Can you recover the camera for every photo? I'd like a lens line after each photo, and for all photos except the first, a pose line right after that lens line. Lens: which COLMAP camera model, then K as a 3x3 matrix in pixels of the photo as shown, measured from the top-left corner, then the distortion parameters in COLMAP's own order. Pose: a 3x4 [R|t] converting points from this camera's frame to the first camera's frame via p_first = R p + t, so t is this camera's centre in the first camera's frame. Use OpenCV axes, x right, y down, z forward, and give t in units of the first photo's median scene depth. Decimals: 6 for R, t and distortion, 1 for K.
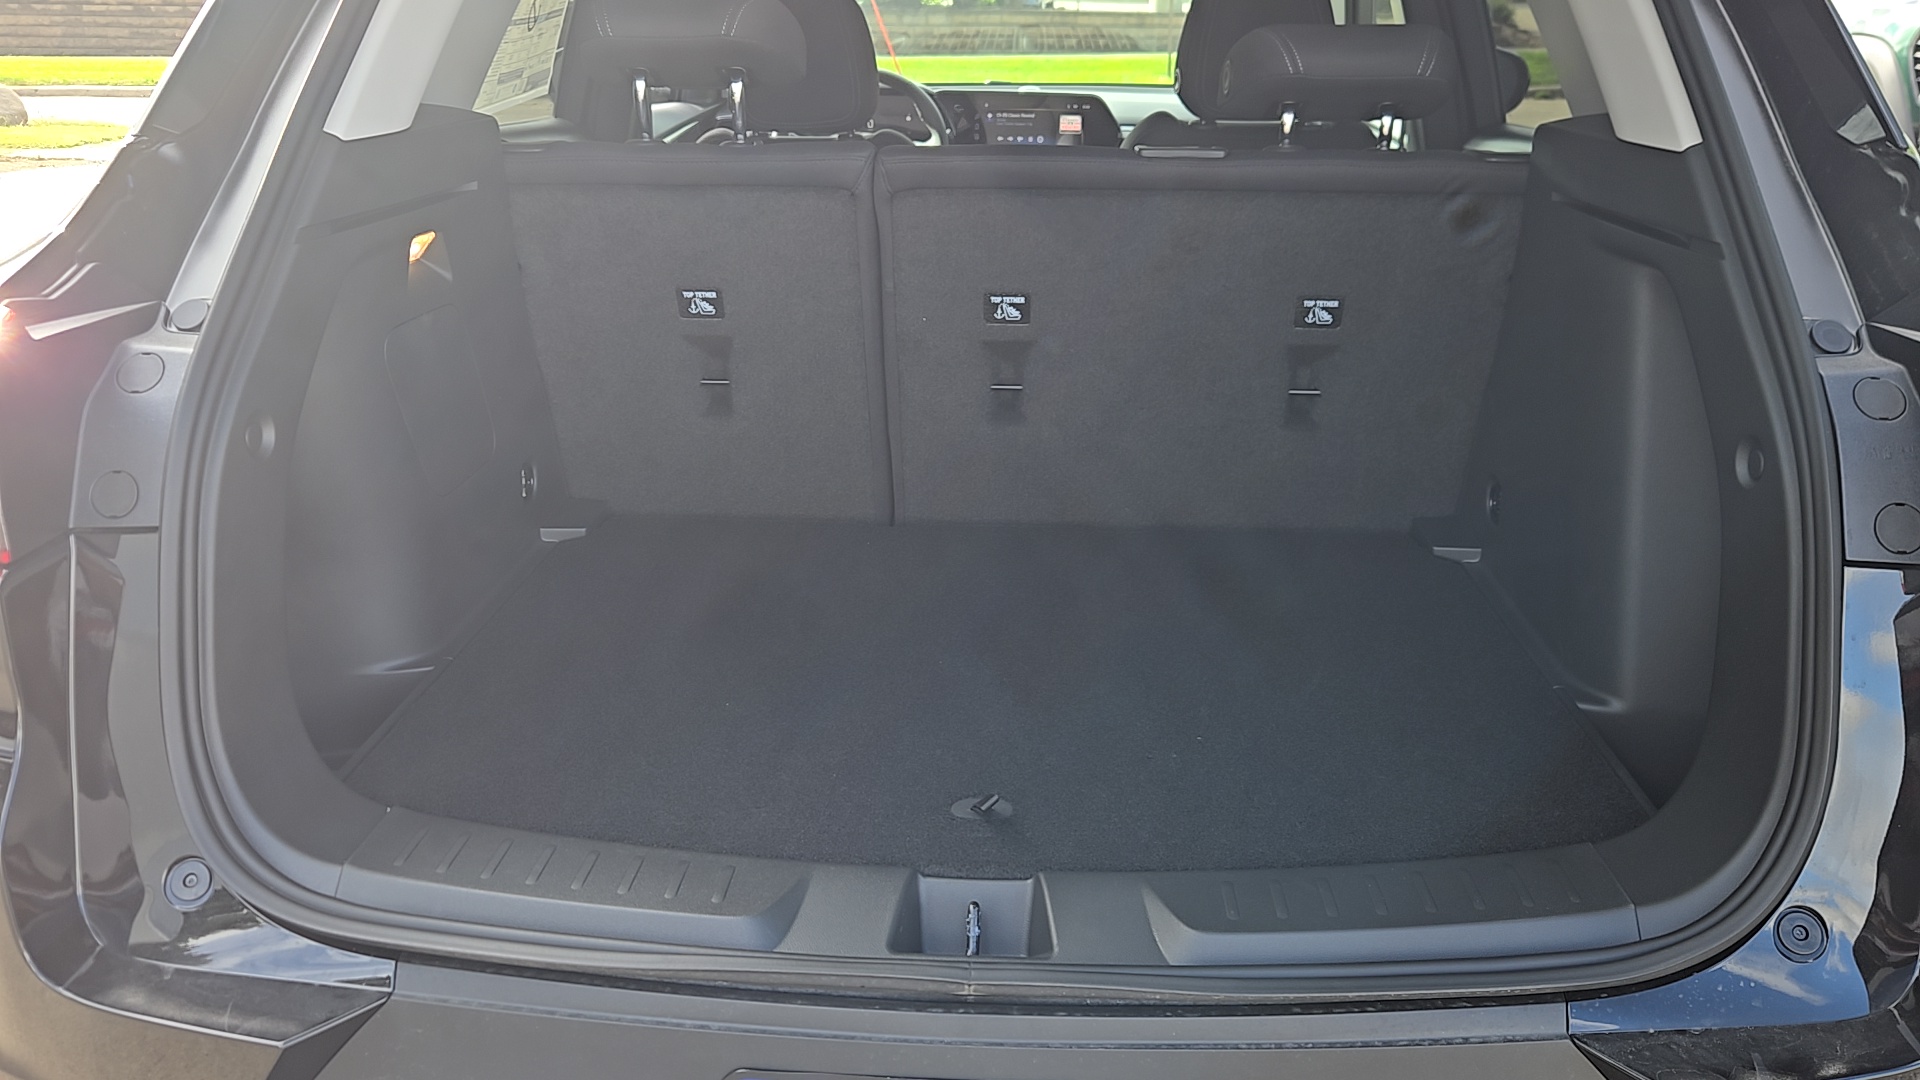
lens RADIAL K [[1603.1, 0, 951.7], [0, 1603.1, 543.7], [0, 0, 1]] dist [0.017452, -0.004587]
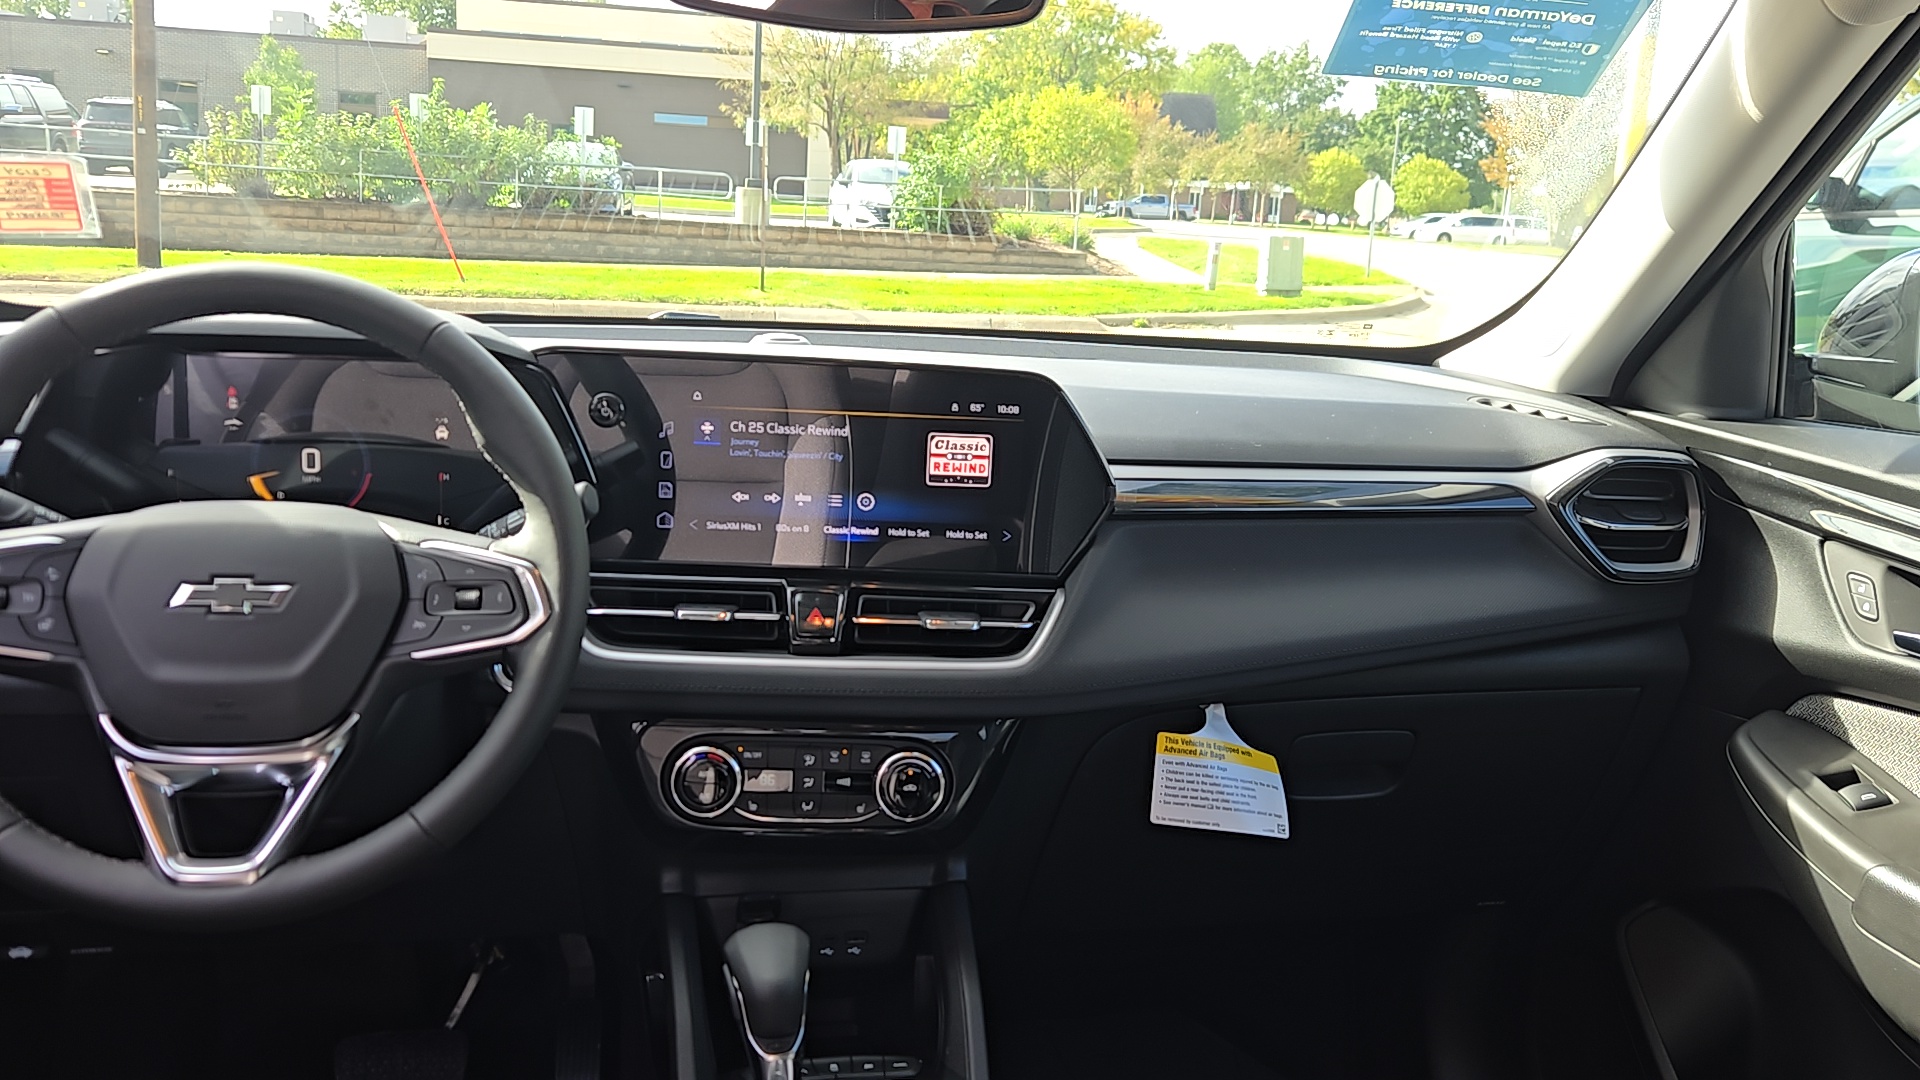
lens RADIAL K [[1603.1, 0, 951.7], [0, 1603.1, 543.7], [0, 0, 1]] dist [0.017452, -0.004587]
pose [[0.965773, -0.007676, 0.259274, -0.011451], [0.040167, 0.991931, -0.120252, -0.188424], [-0.256259, 0.126550, 0.958288, 0.633304]]
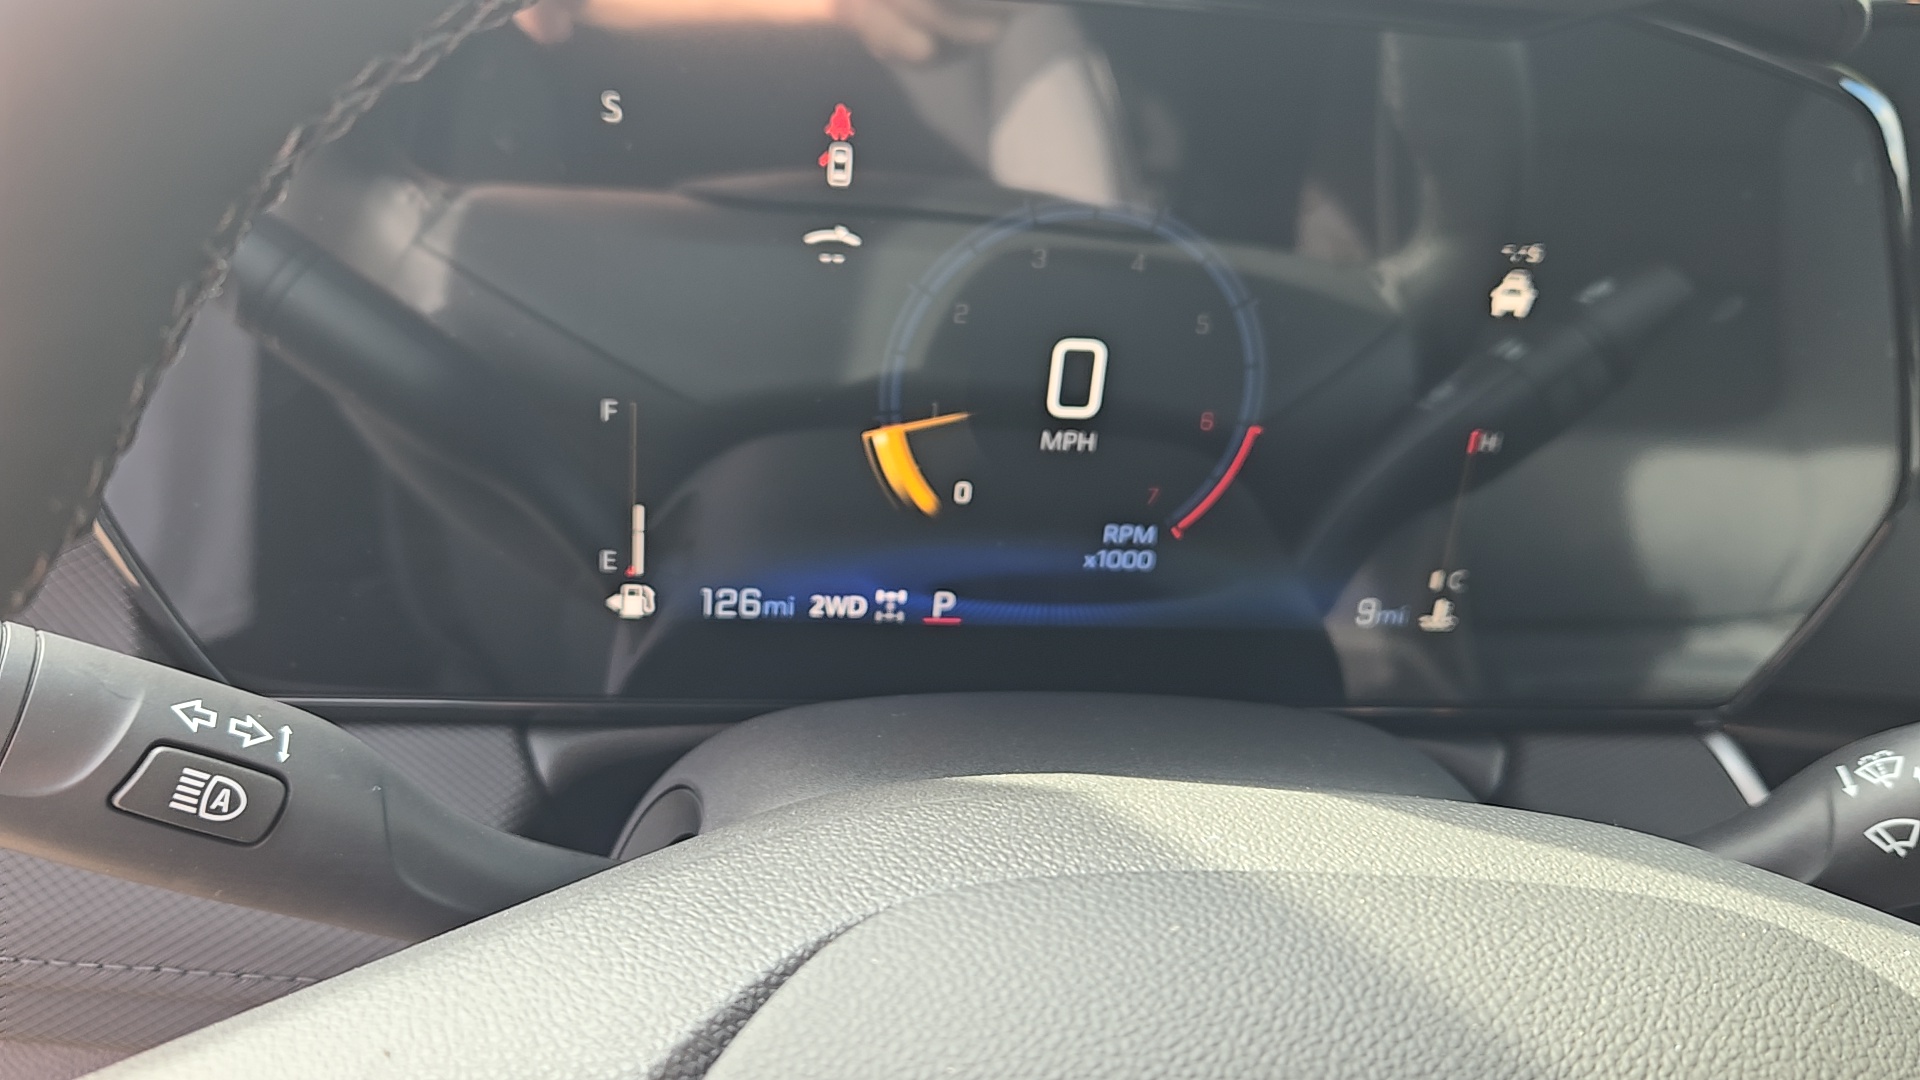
lens RADIAL K [[1596.4, 0, 948.7], [0, 1596.4, 539.1], [0, 0, 1]] dist [-0.001847, 0.001323]
pose [[0.980230, -0.001202, 0.197856, -0.069485], [-0.024020, 0.991863, 0.125026, -0.243791], [-0.196397, -0.127306, 0.972225, 0.855497]]
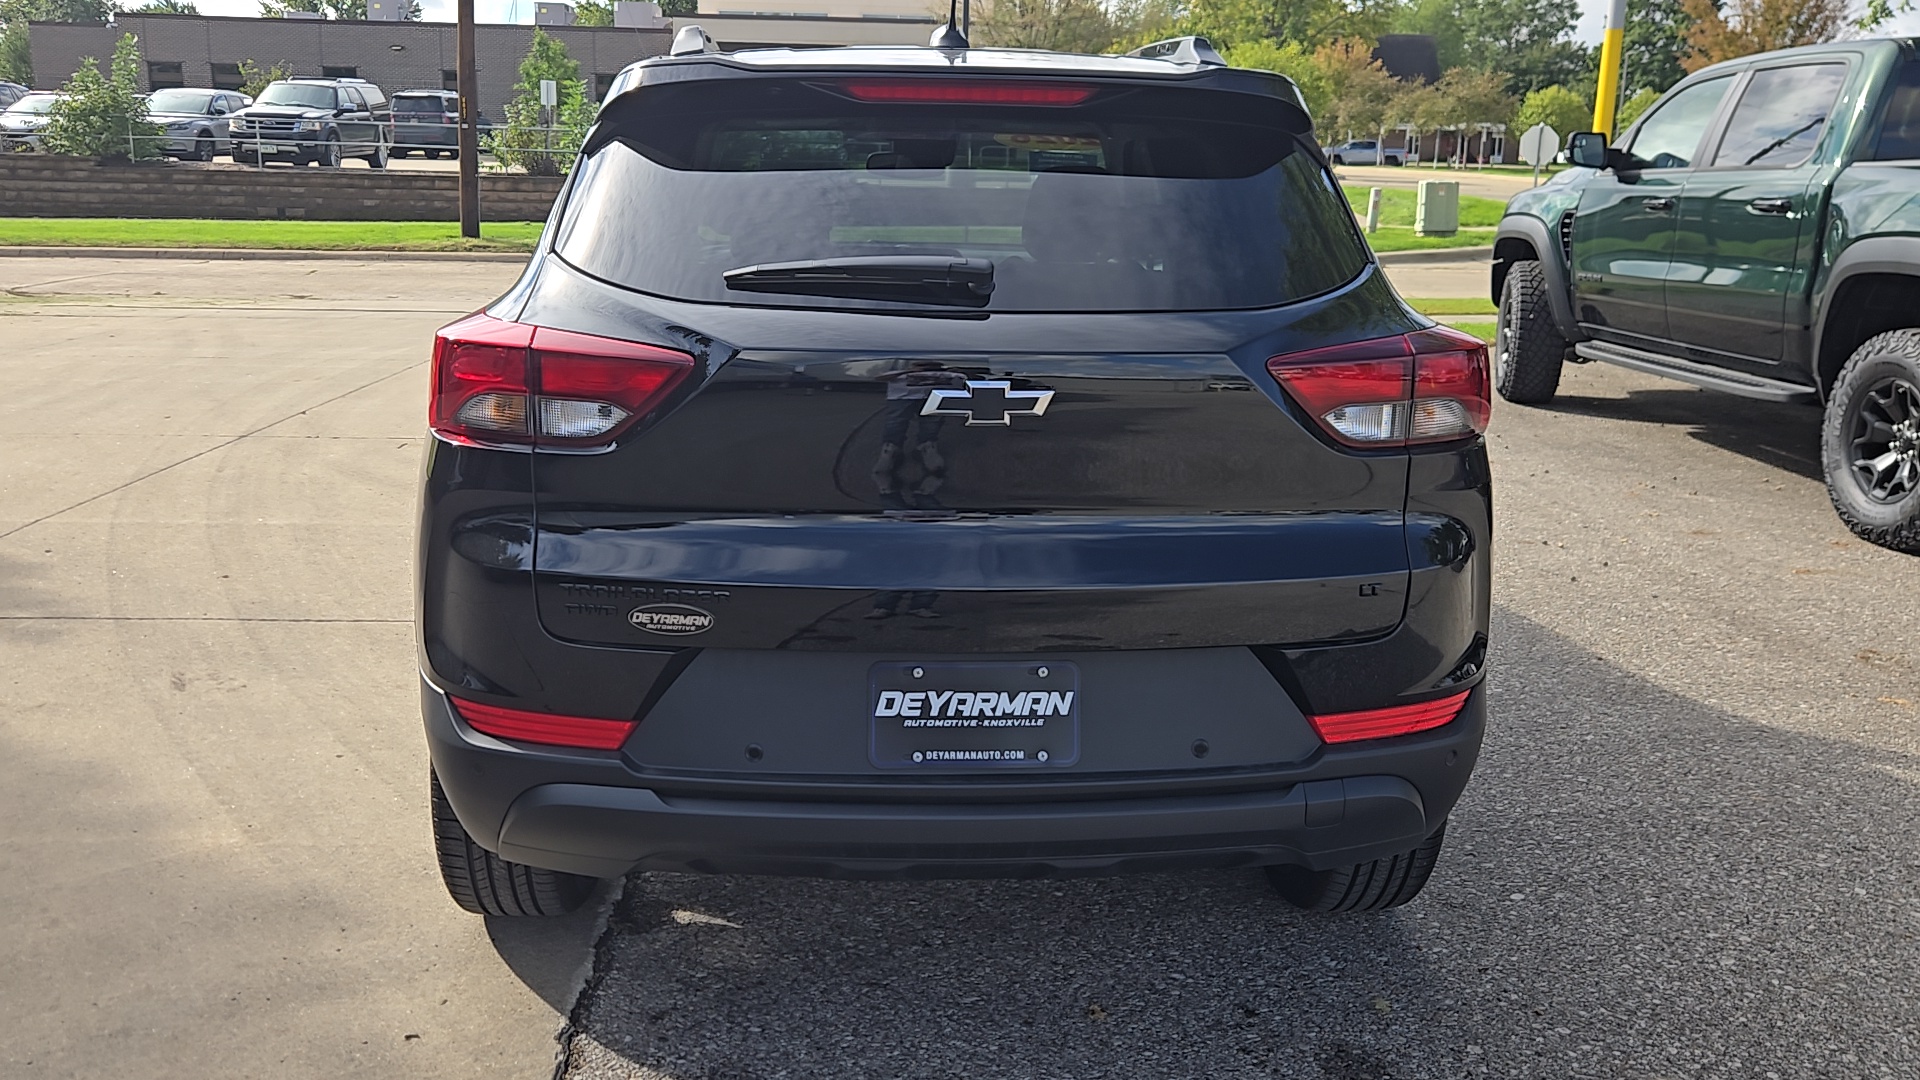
lens RADIAL K [[1586.1, 0, 948.9], [0, 1586.1, 534.2], [0, 0, 1]] dist [0.007446, 0.001880]
pose [[0.992300, -0.014012, 0.123062, -0.089775], [0.026548, 0.994551, -0.100819, 0.101146], [-0.120979, 0.103310, 0.987265, -0.318823]]
